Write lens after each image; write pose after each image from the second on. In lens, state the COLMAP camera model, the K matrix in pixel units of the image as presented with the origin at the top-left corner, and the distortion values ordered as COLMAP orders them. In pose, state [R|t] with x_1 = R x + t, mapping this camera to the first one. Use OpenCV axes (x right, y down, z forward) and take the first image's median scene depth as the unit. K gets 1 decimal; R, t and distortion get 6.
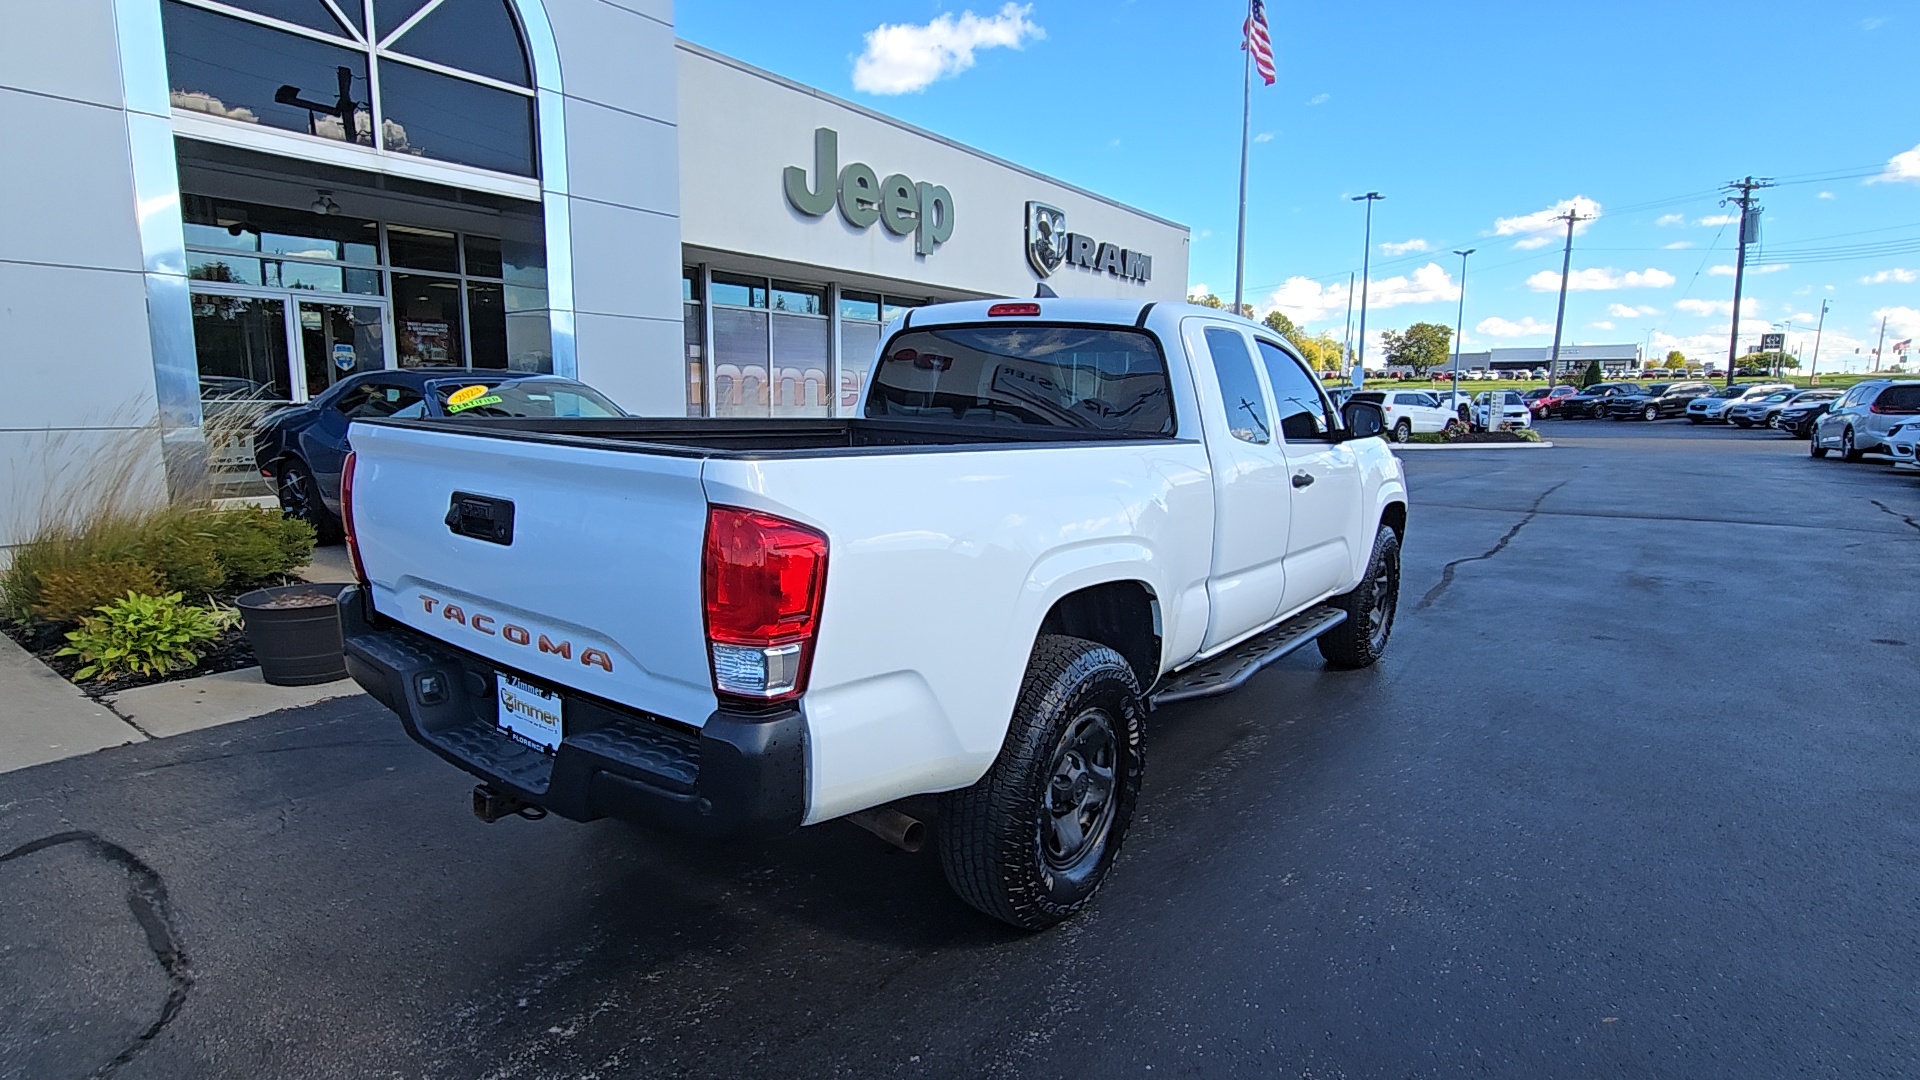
lens RADIAL K [[968.2, 0, 950.5], [0, 968.2, 544.0], [0, 0, 1]] dist [-0.001661, -0.000227]
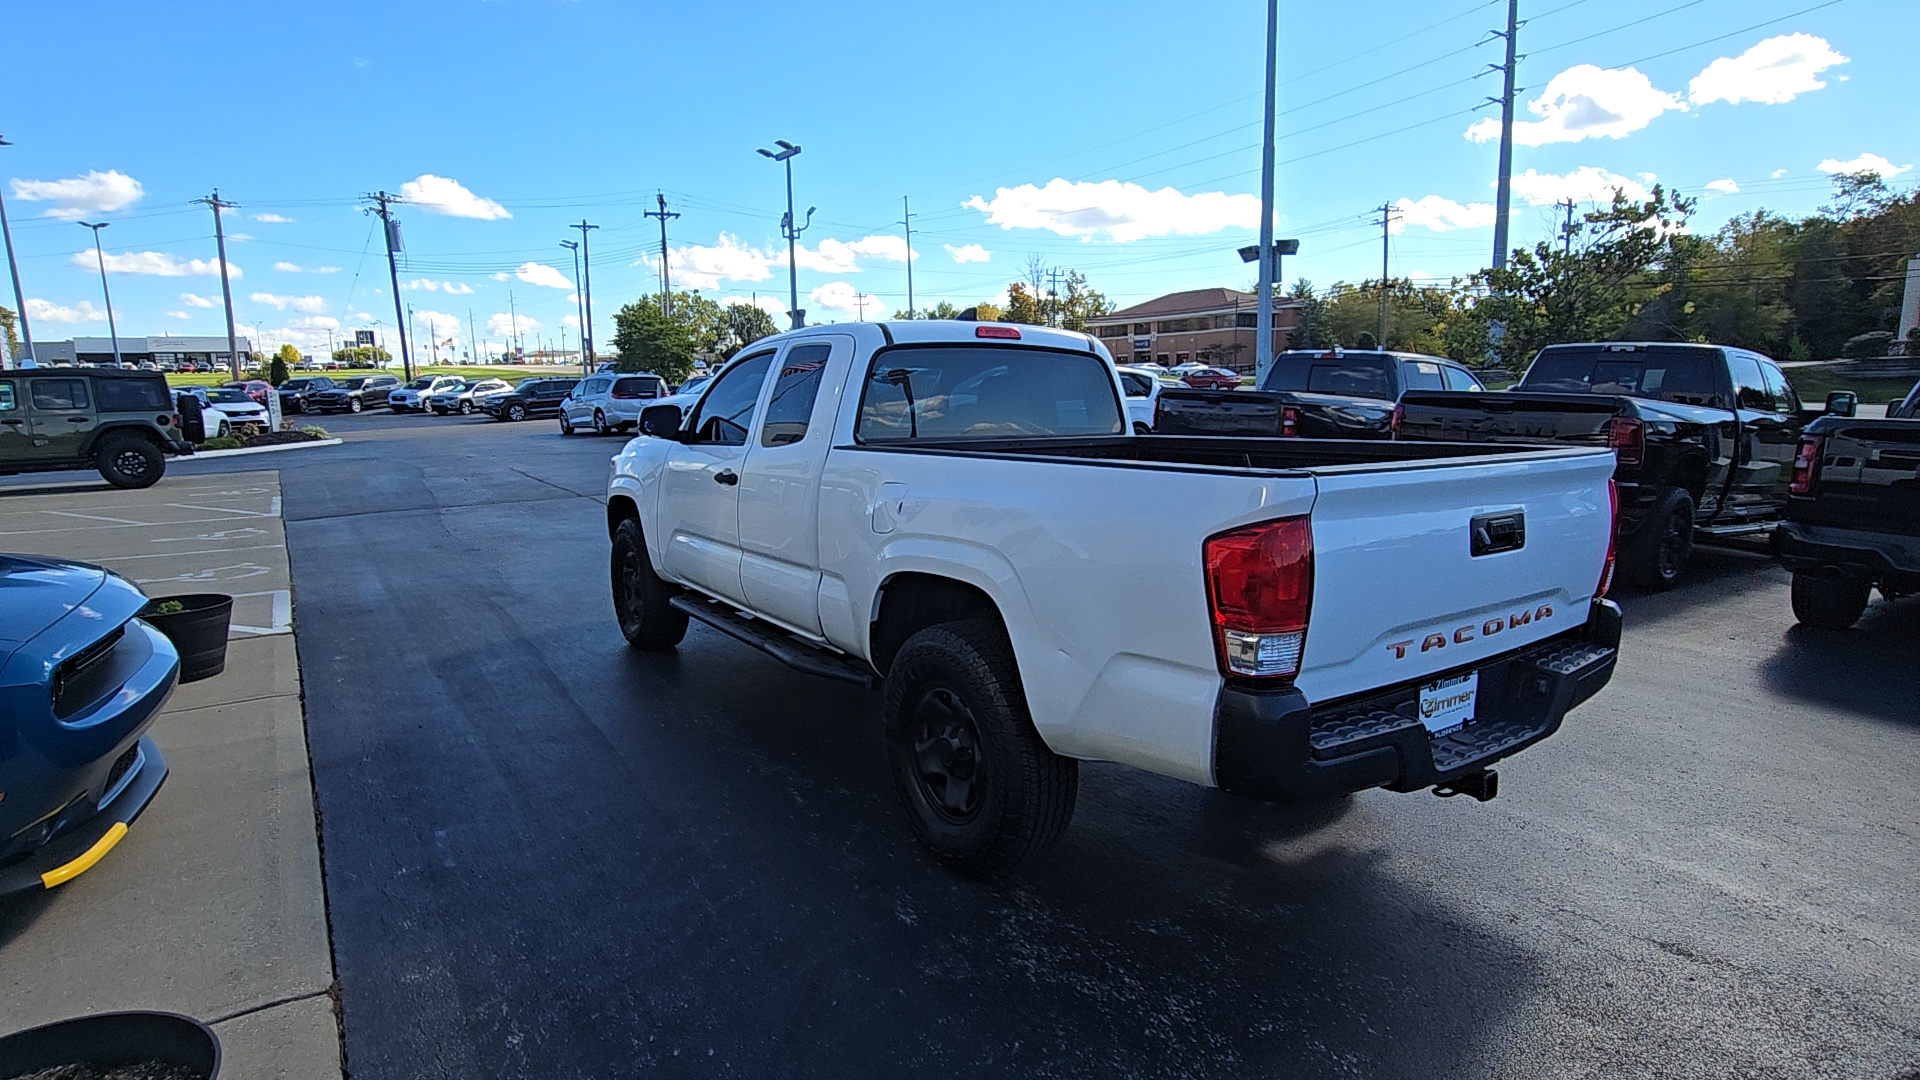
lens RADIAL K [[968.2, 0, 950.5], [0, 968.2, 544.0], [0, 0, 1]] dist [-0.001661, -0.000227]
pose [[0.317225, -0.172289, 0.932569, -0.223505], [0.164945, 0.978395, 0.124647, -0.033581], [-0.933896, 0.114282, 0.338790, 0.154575]]
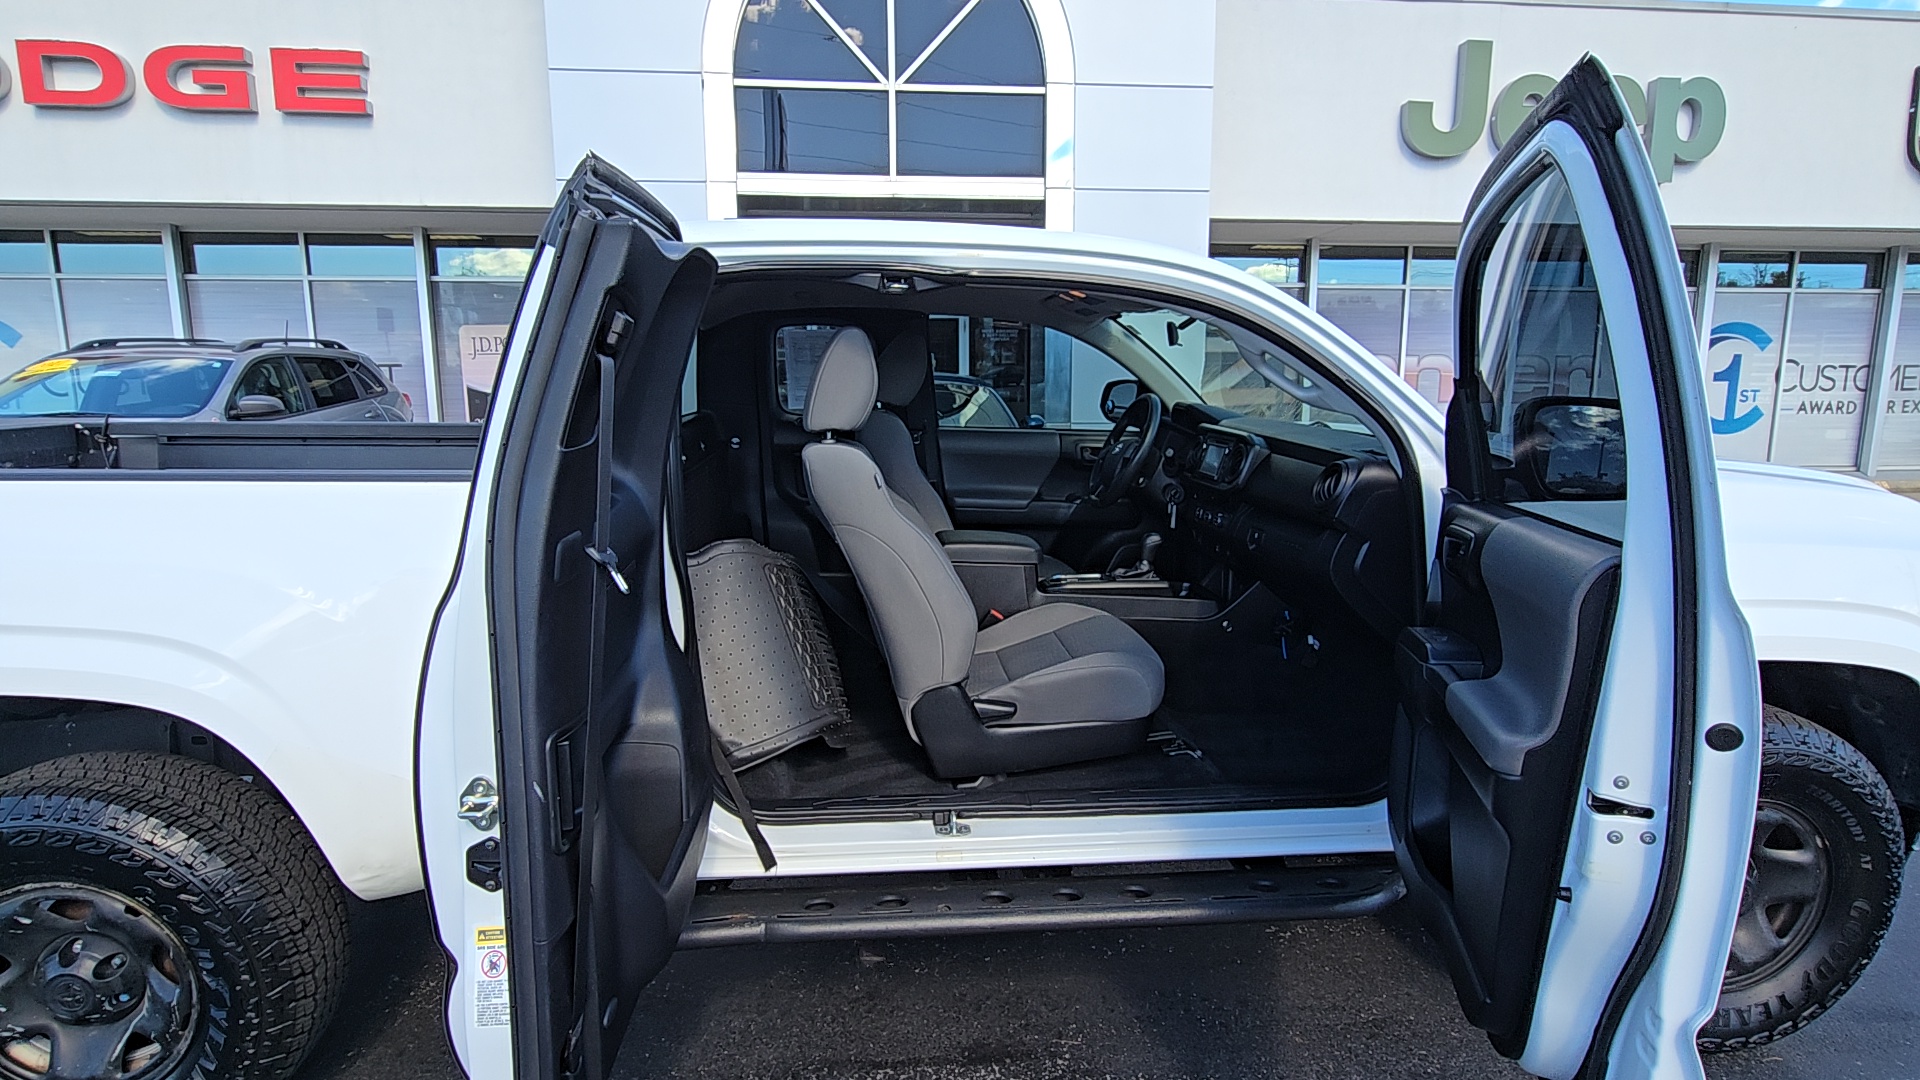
lens RADIAL K [[968.2, 0, 950.5], [0, 968.2, 544.0], [0, 0, 1]] dist [-0.001661, -0.000227]
pose [[0.668451, 0.099499, -0.737070, 0.156194], [-0.098072, 0.994150, 0.045262, -0.022090], [0.737262, 0.042031, 0.674299, 0.156801]]
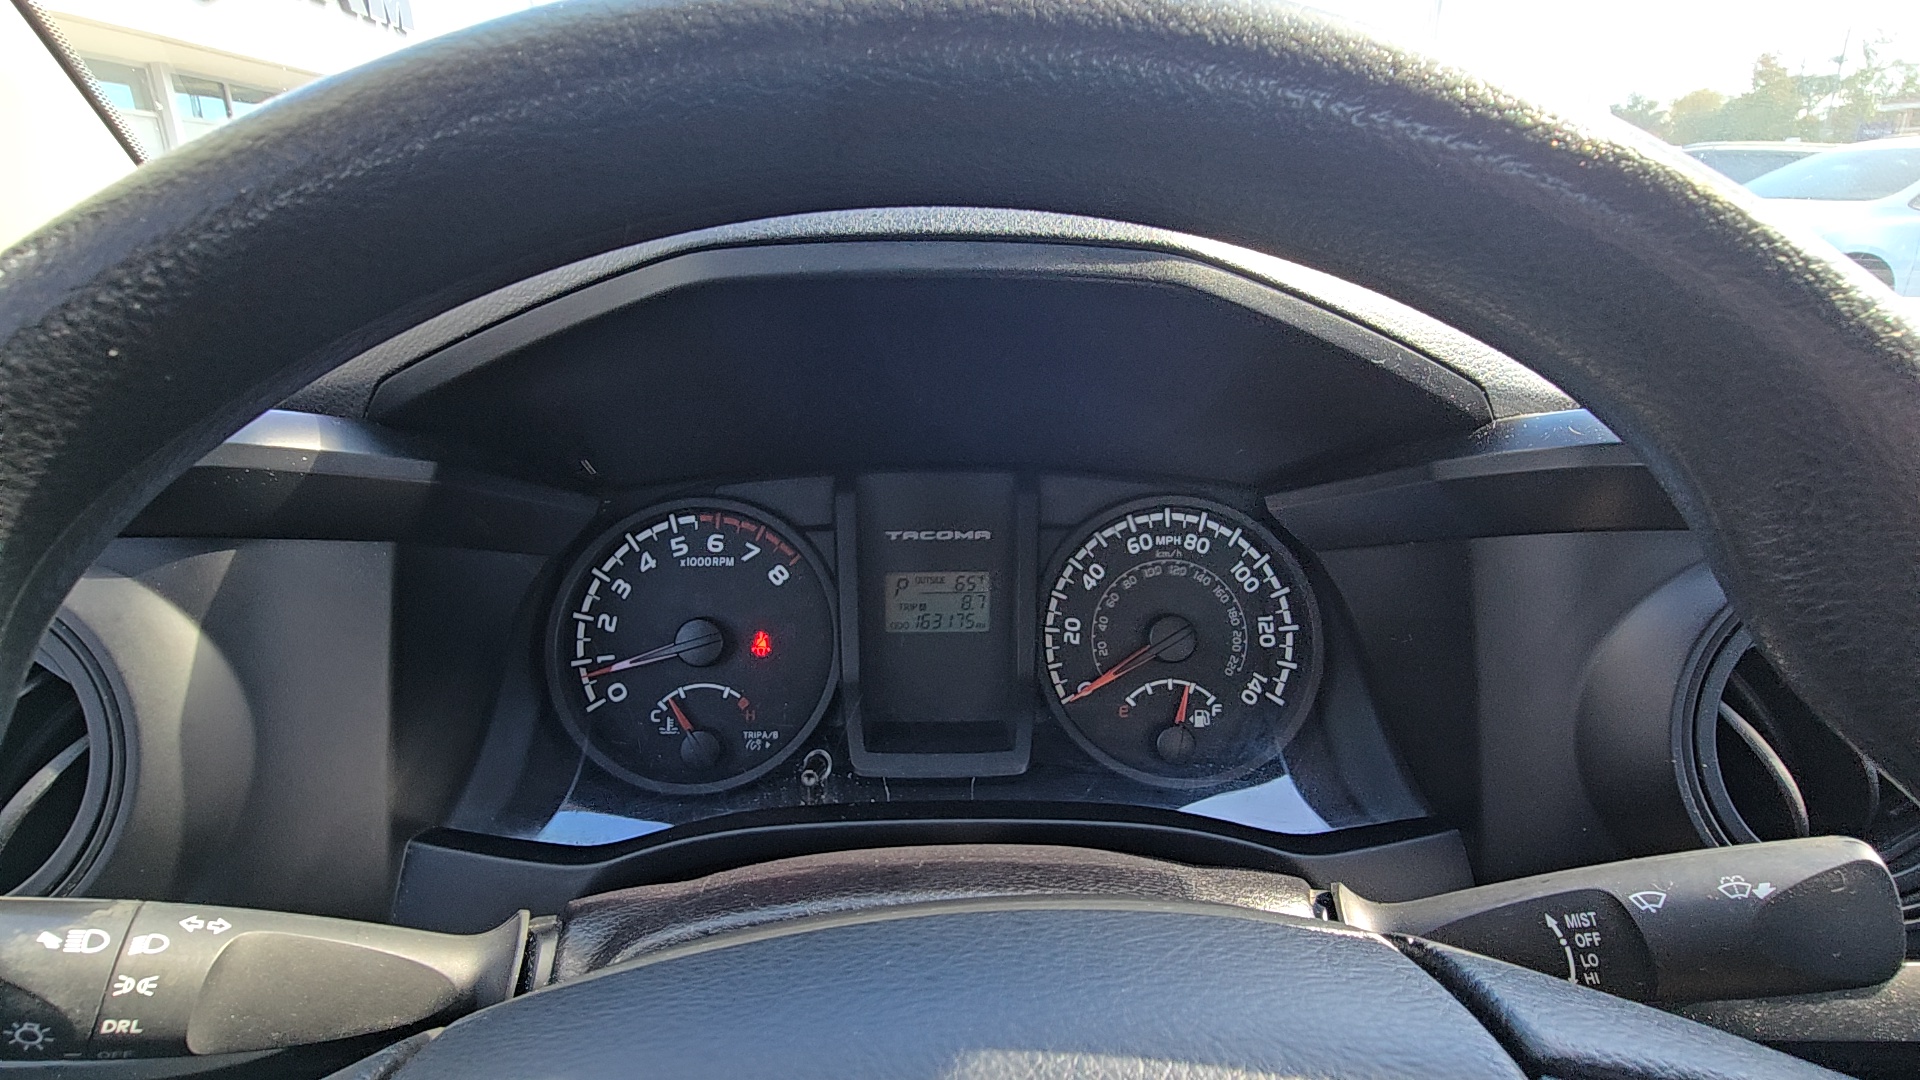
lens RADIAL K [[971.2, 0, 949.6], [0, 971.2, 541.2], [0, 0, 1]] dist [-0.004045, 0.001292]
pose [[0.783581, -0.223867, 0.579555, 0.037279], [0.121973, 0.970103, 0.209814, -0.042491], [-0.609199, -0.093716, 0.787460, 0.291299]]
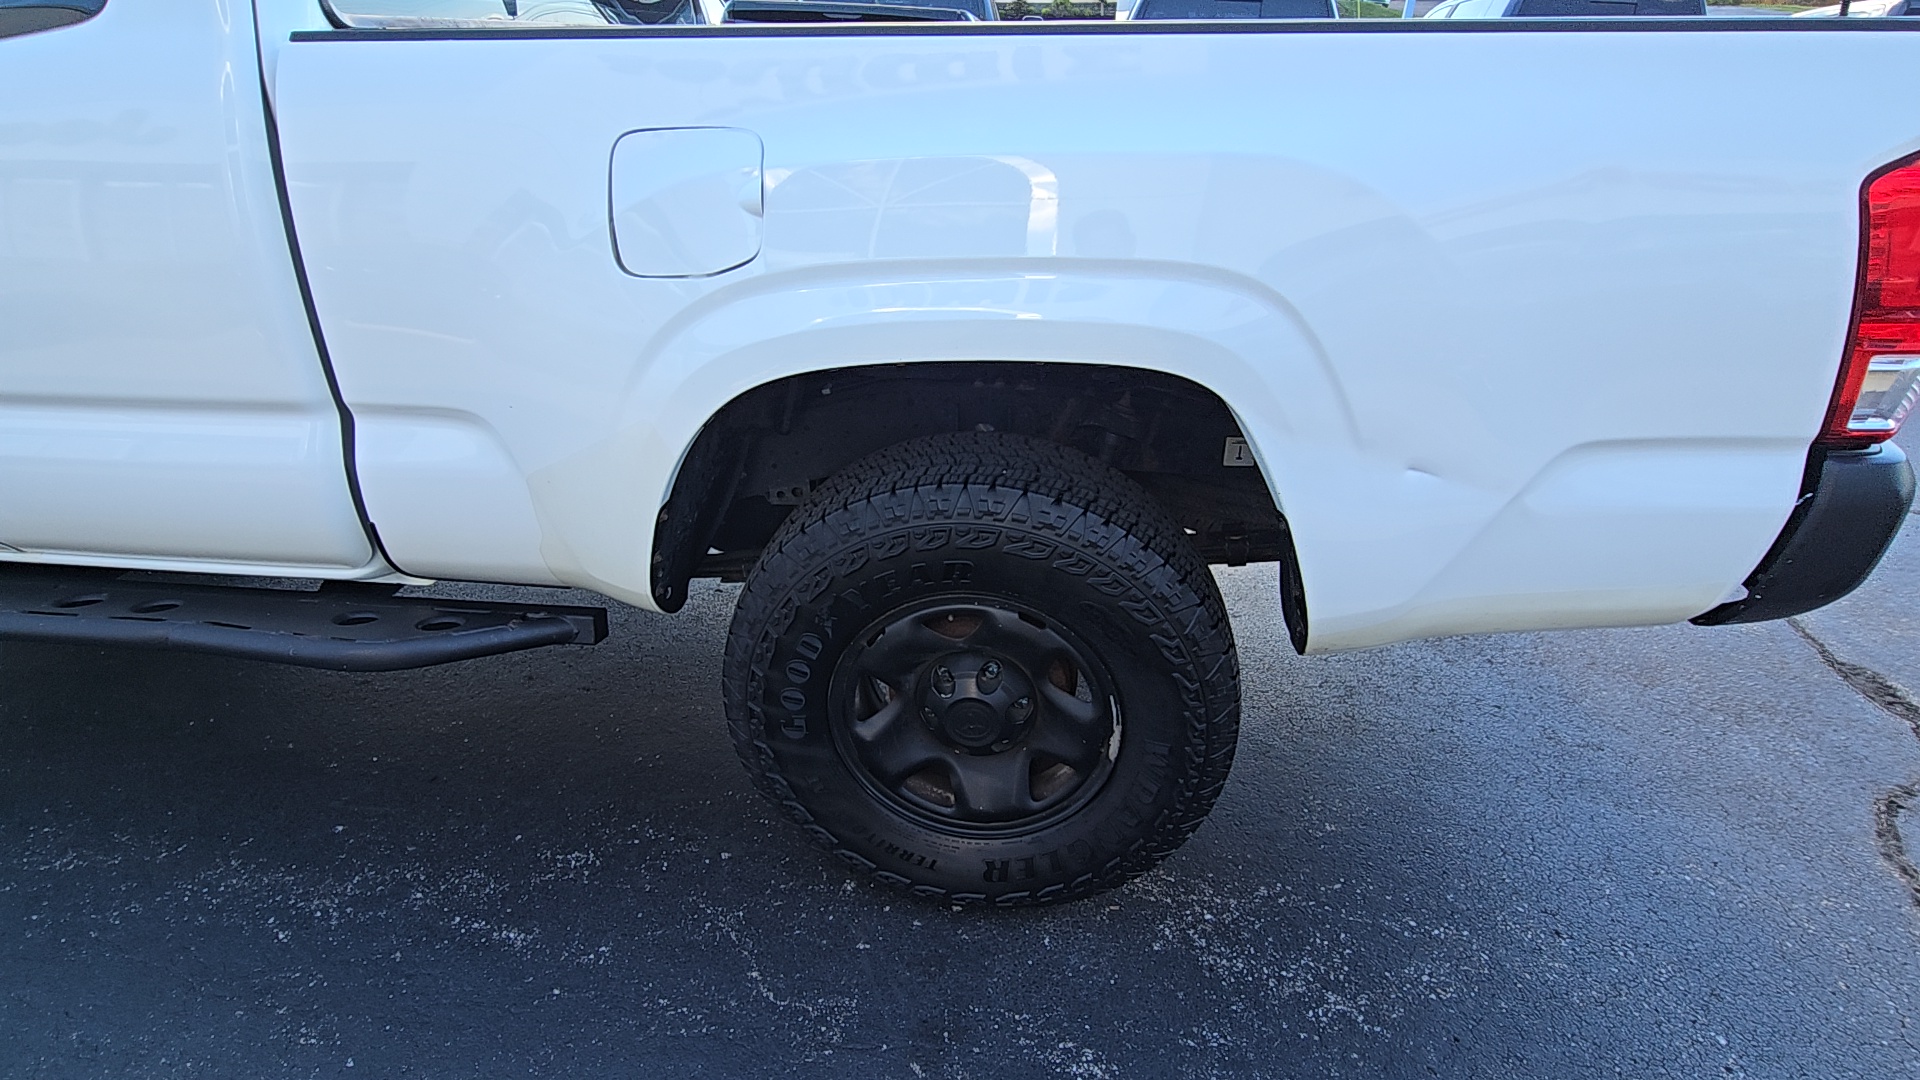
lens RADIAL K [[971.2, 0, 949.6], [0, 971.2, 541.2], [0, 0, 1]] dist [-0.004045, 0.001292]
pose [[-0.497183, -0.420100, 0.759161, -0.123566], [0.118840, 0.833748, 0.539205, -0.033580], [-0.859469, 0.358302, -0.364600, 0.245595]]
